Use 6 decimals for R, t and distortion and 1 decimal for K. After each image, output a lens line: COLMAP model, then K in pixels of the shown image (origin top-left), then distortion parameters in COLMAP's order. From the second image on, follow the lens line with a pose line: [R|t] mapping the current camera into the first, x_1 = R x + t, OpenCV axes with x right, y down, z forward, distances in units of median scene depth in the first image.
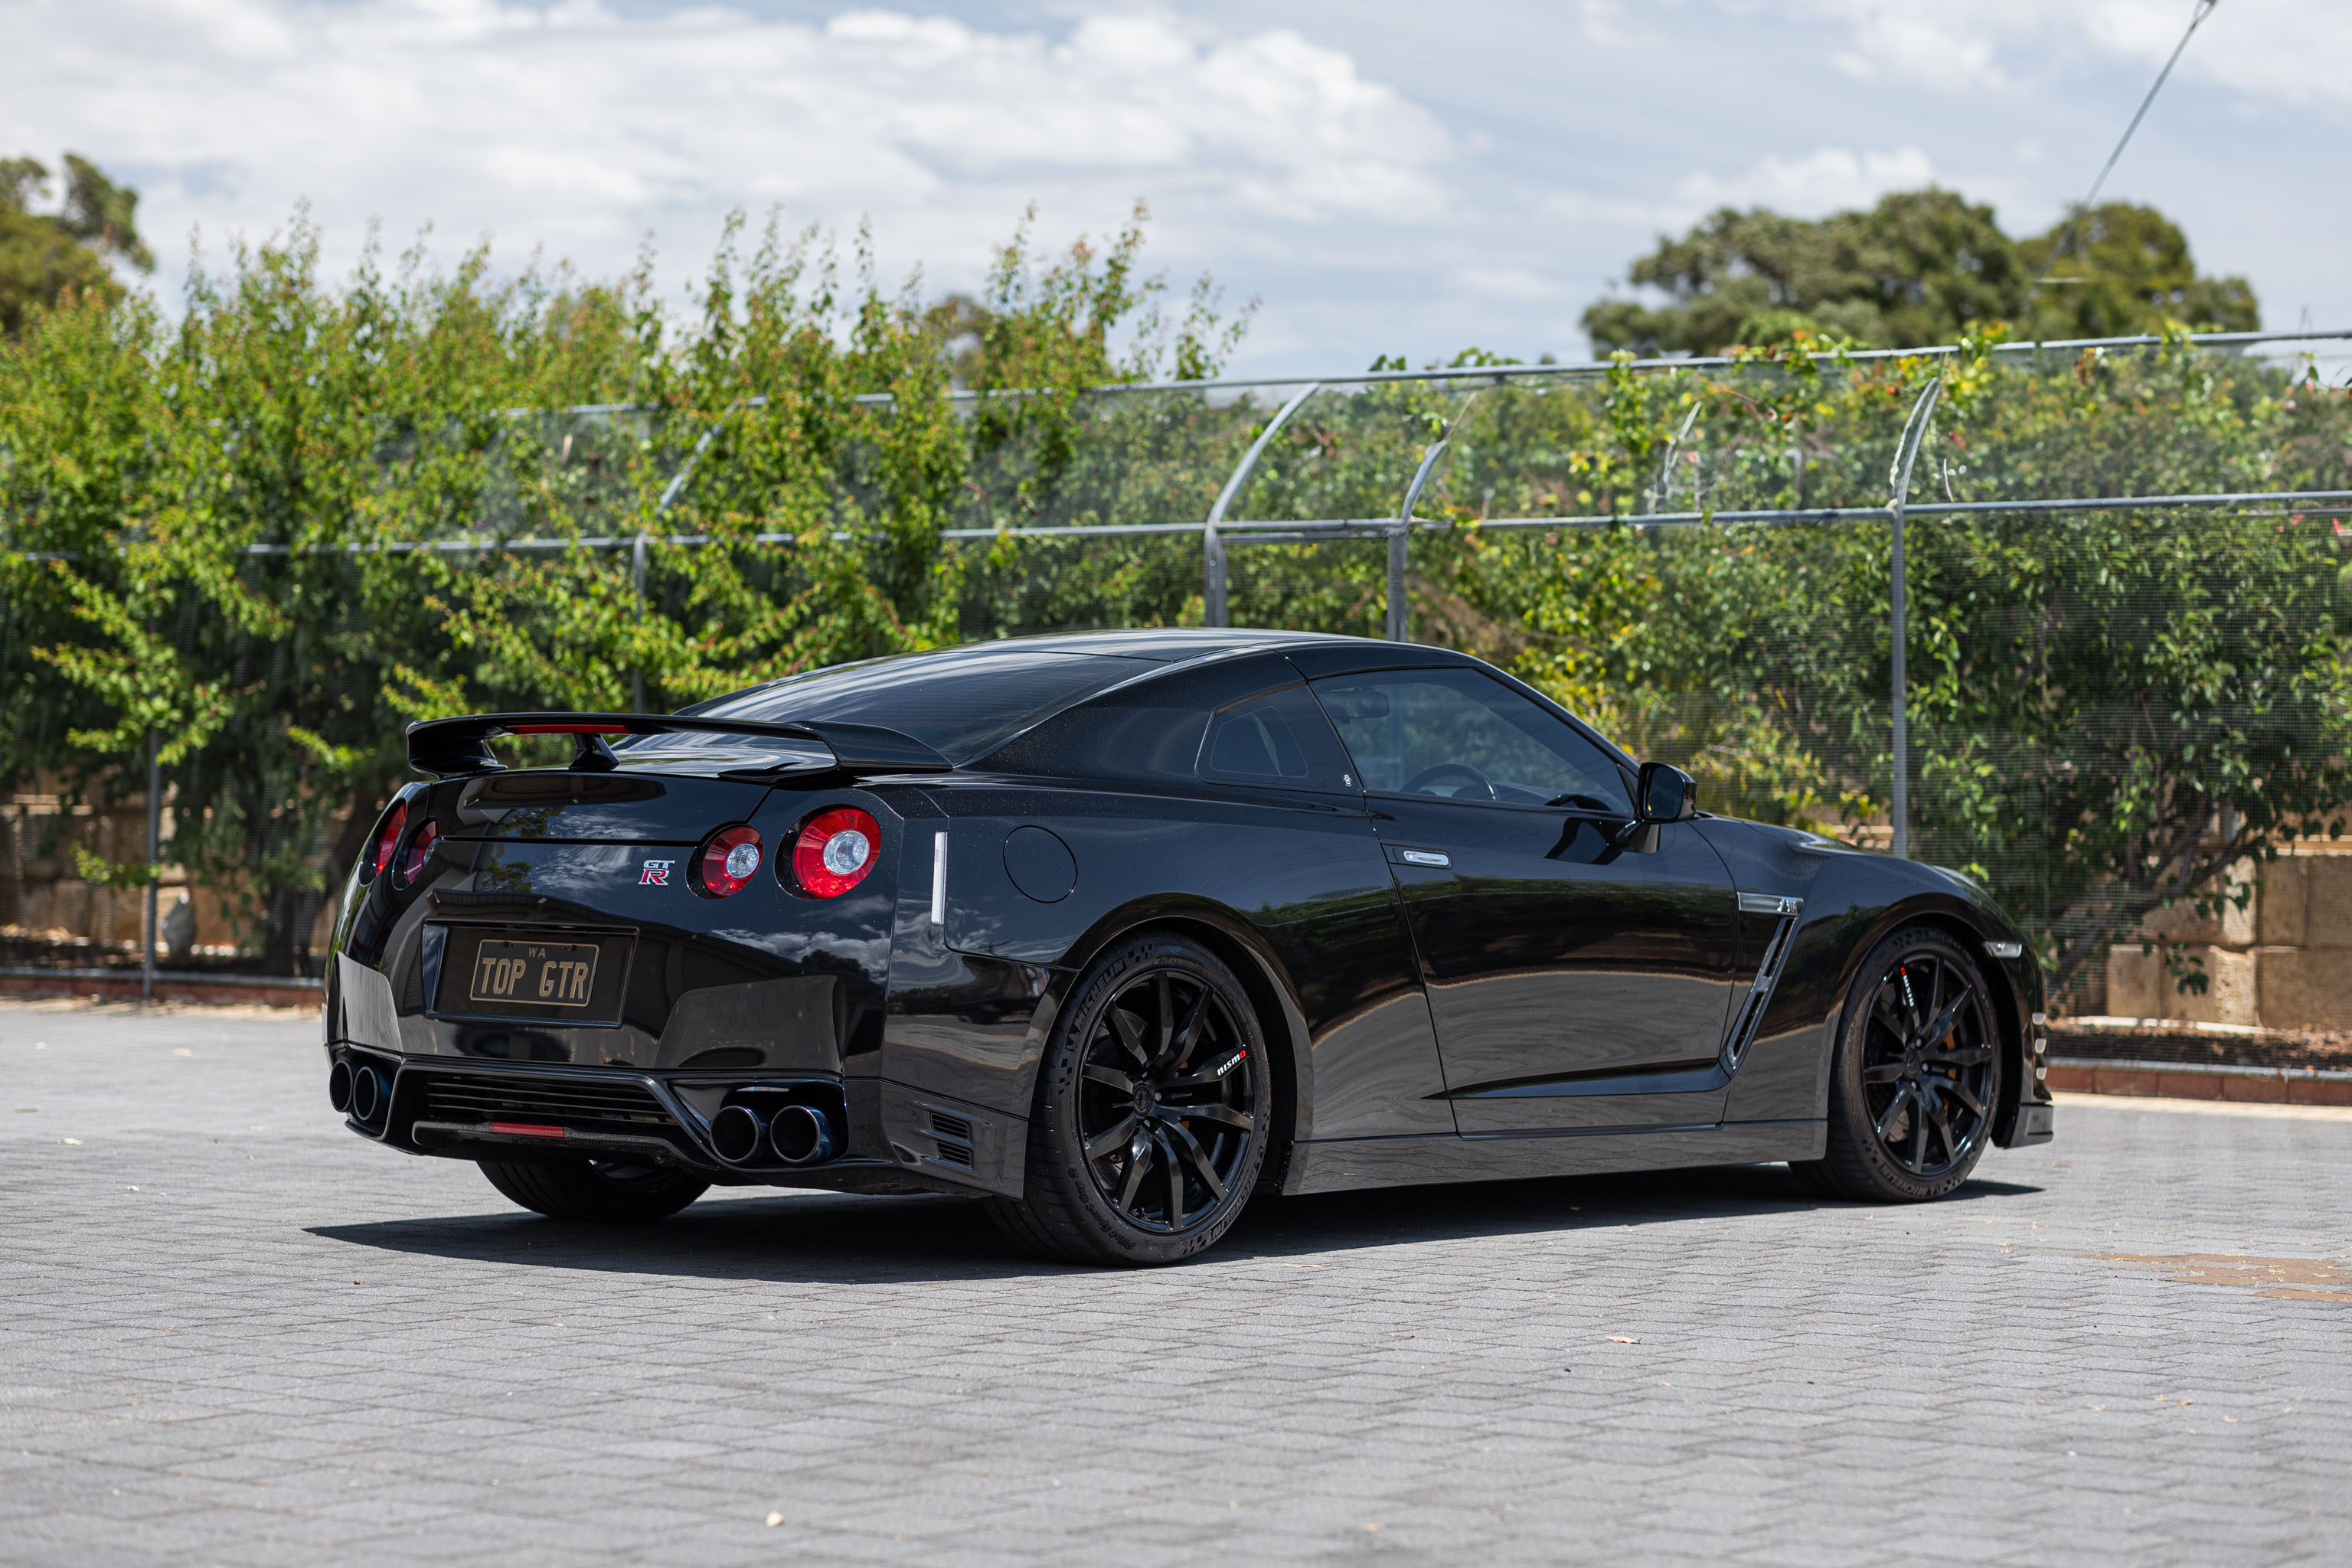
lens RADIAL K [[5351.4, 0, 1176.0], [0, 5351.4, 784.0], [0, 0, 1]] dist [-0.011499, 0.453677]
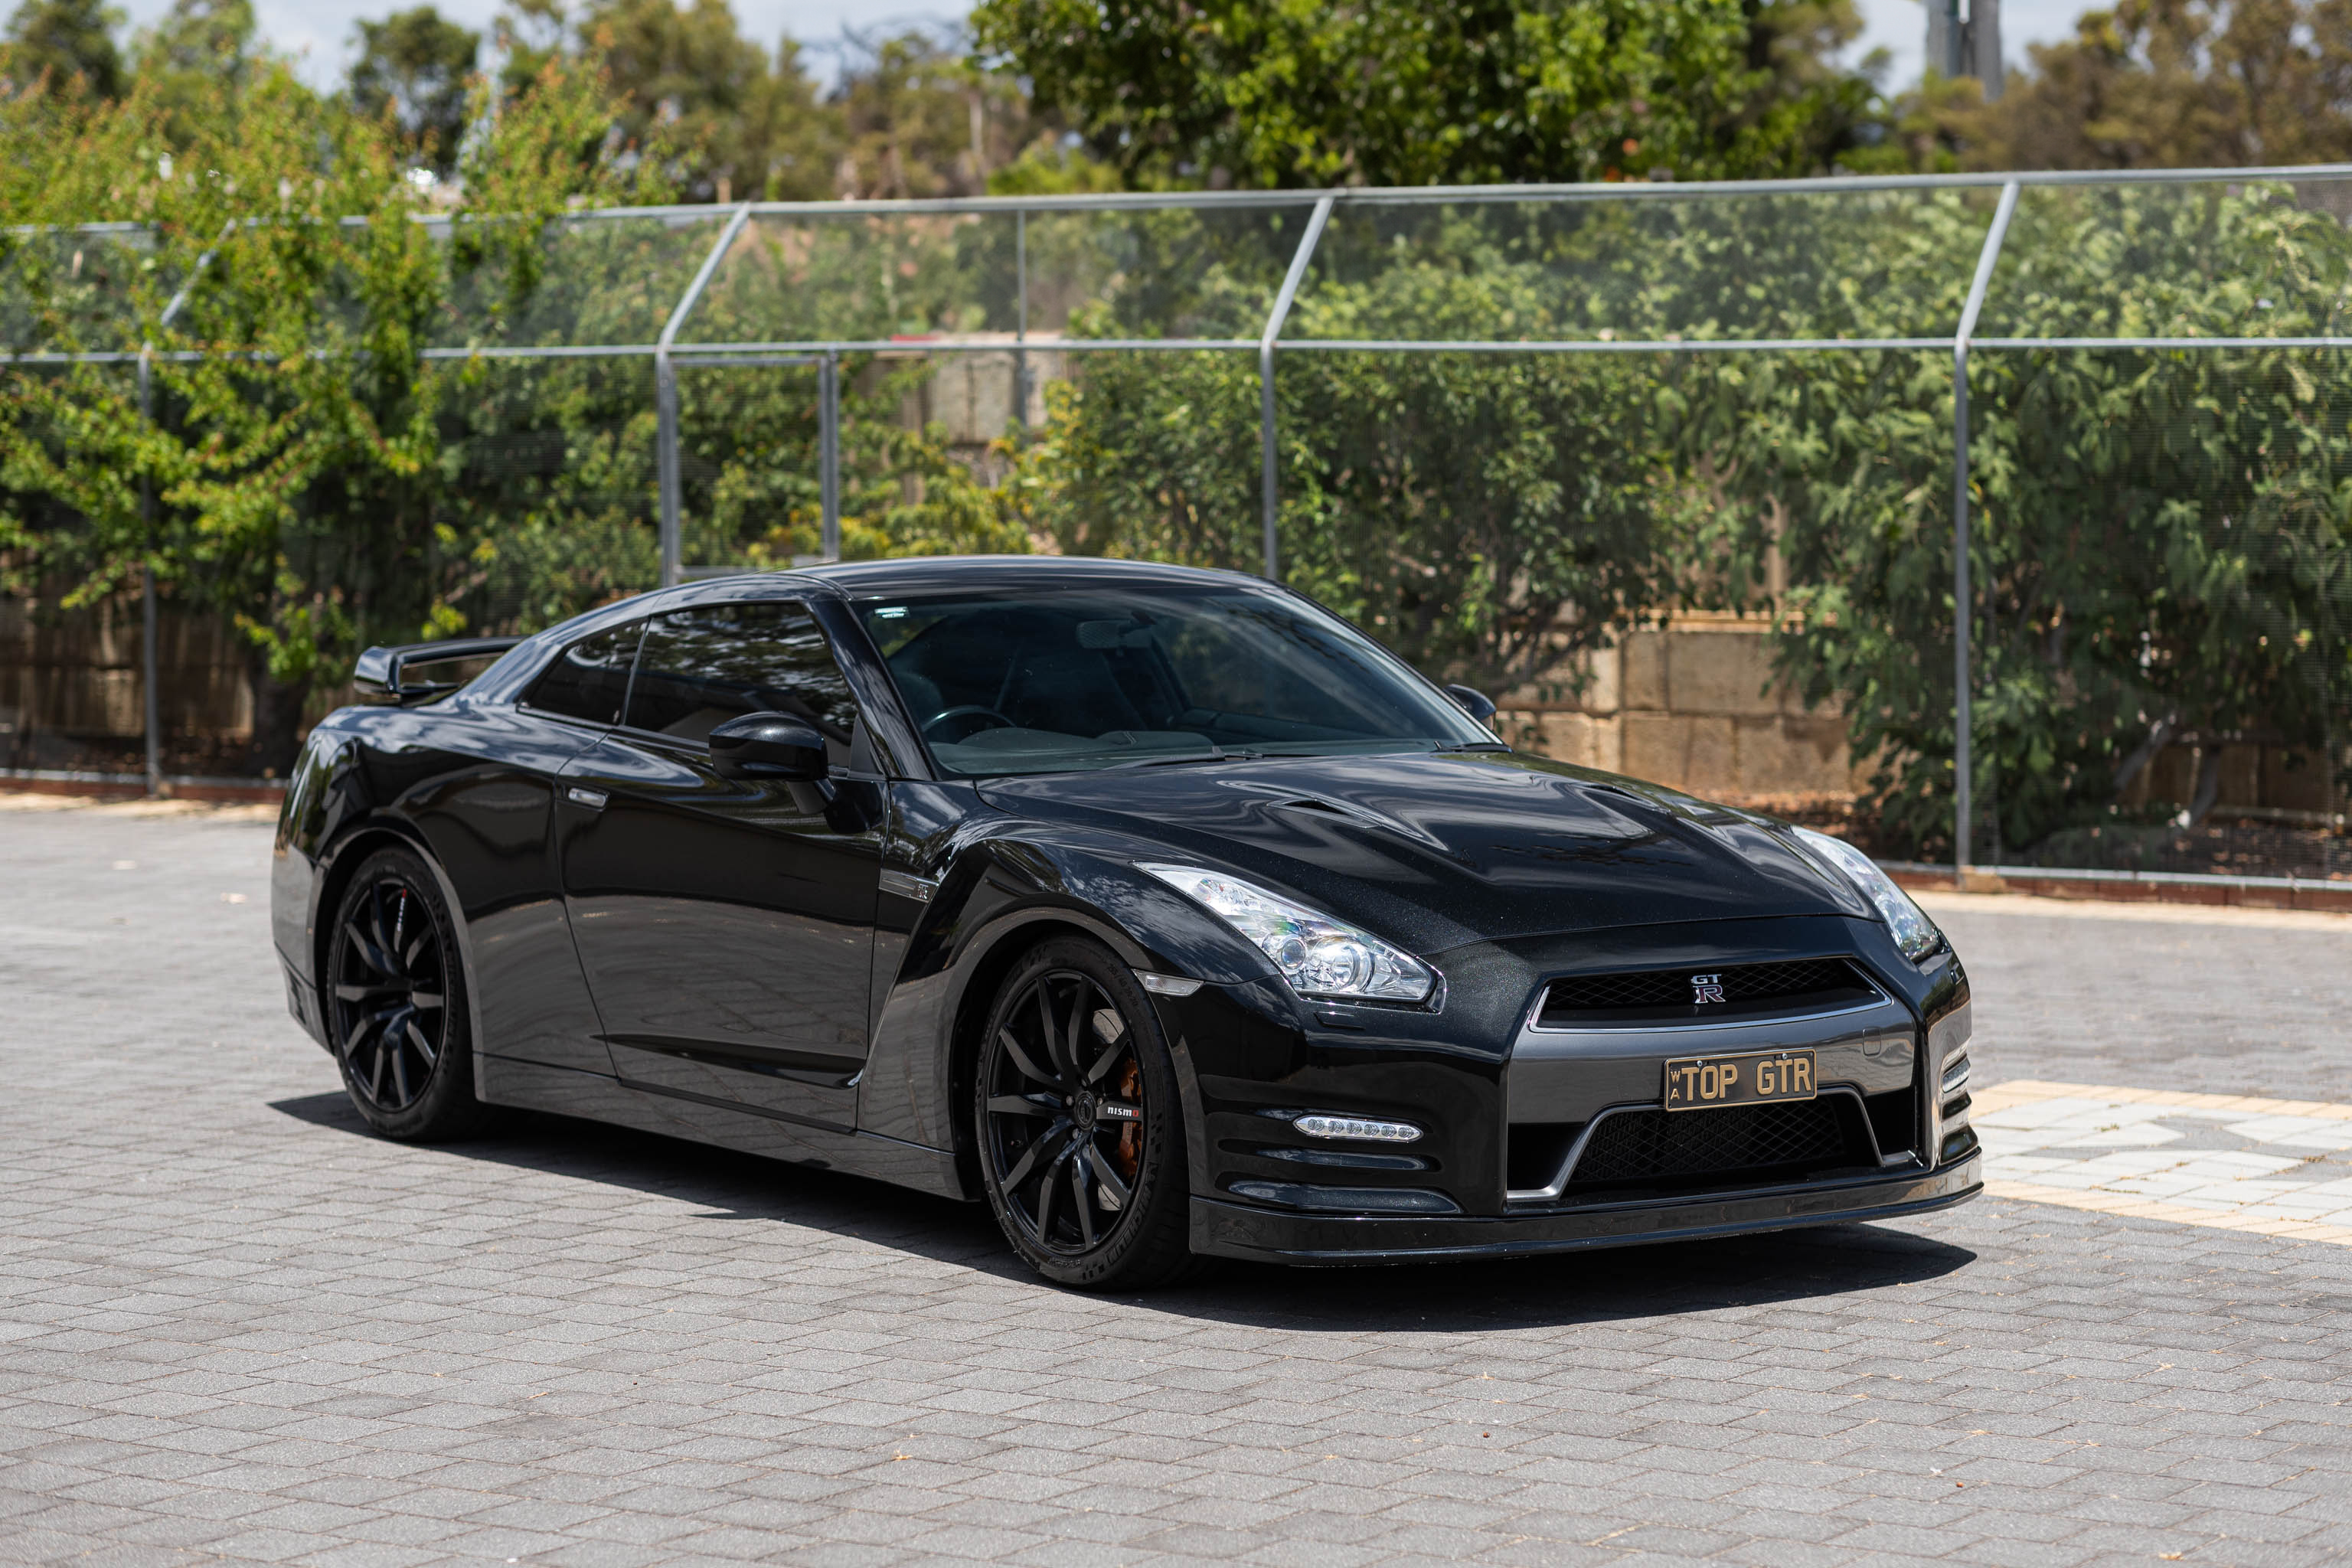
lens RADIAL K [[5351.4, 0, 1176.0], [0, 5351.4, 784.0], [0, 0, 1]] dist [-0.011499, 0.453677]
pose [[0.997807, -0.019296, 0.063318, 0.044180], [0.014852, 0.997441, 0.069930, -0.037704], [-0.064505, -0.068836, 0.995540, -0.110359]]
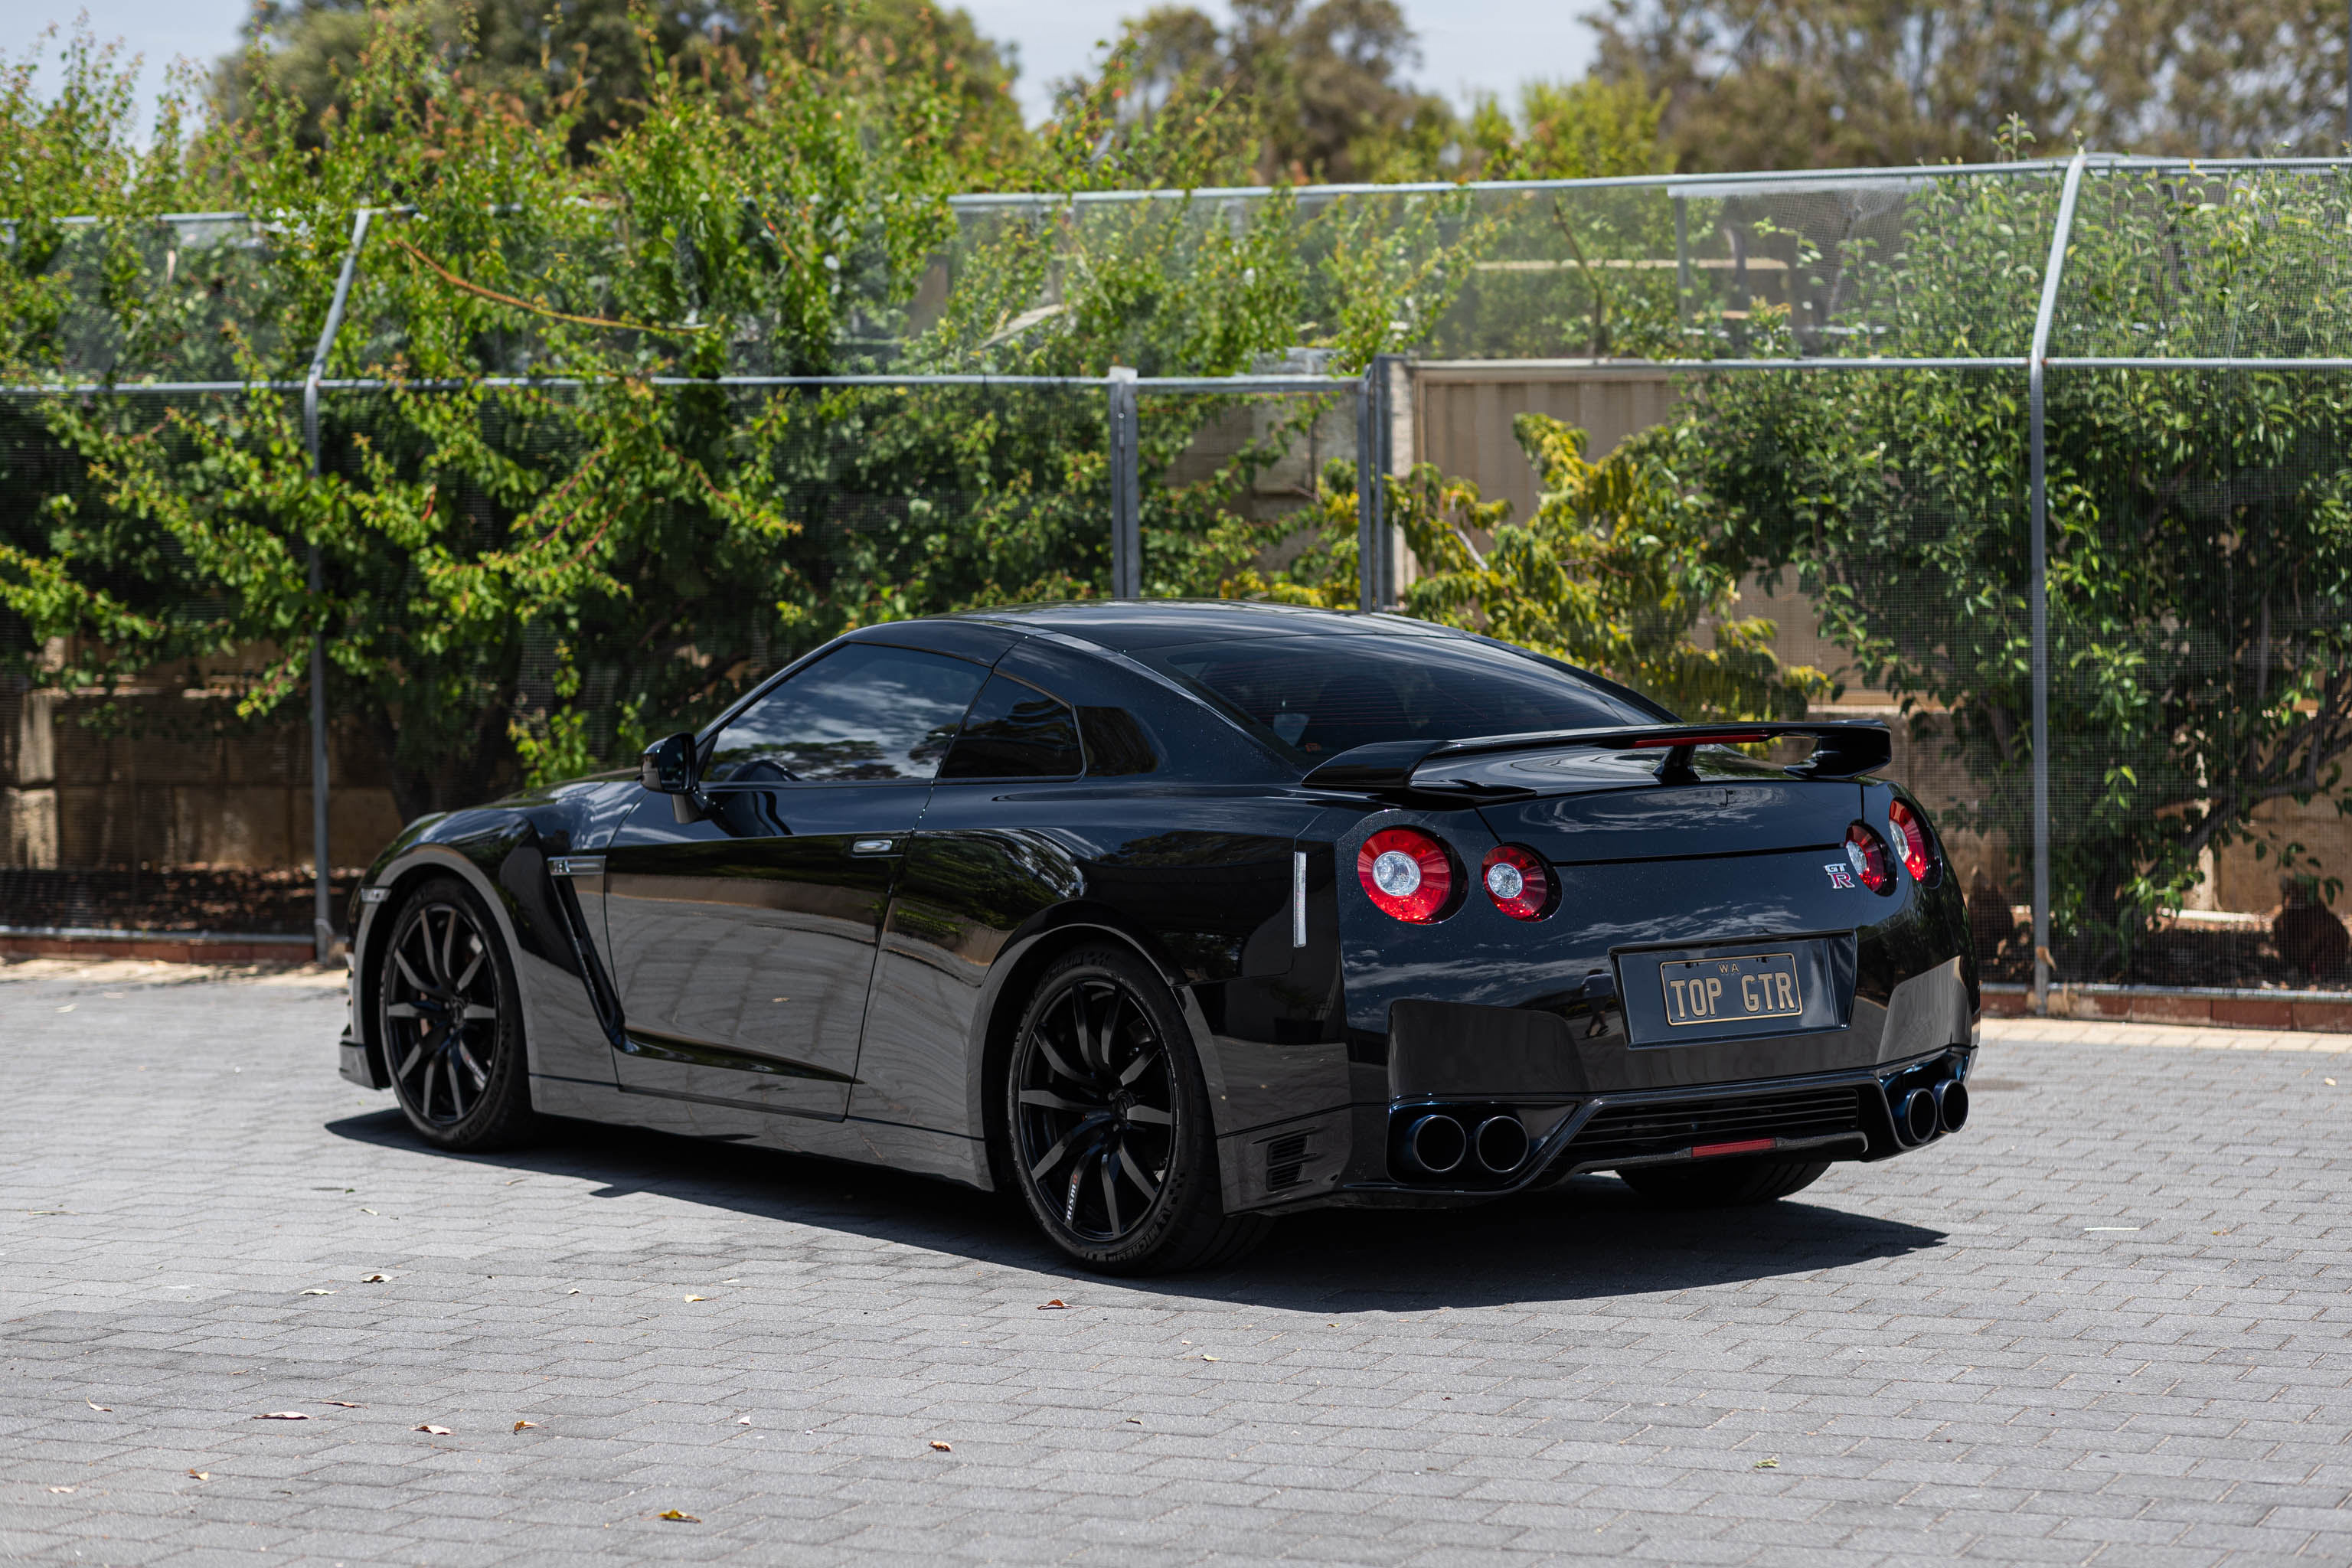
lens RADIAL K [[5351.4, 0, 1176.0], [0, 5351.4, 784.0], [0, 0, 1]] dist [-0.011499, 0.453677]
pose [[0.961538, -0.034781, 0.272461, -0.234479], [0.018176, 0.997833, 0.063231, -0.039915], [-0.274069, -0.055847, 0.960087, 0.204542]]
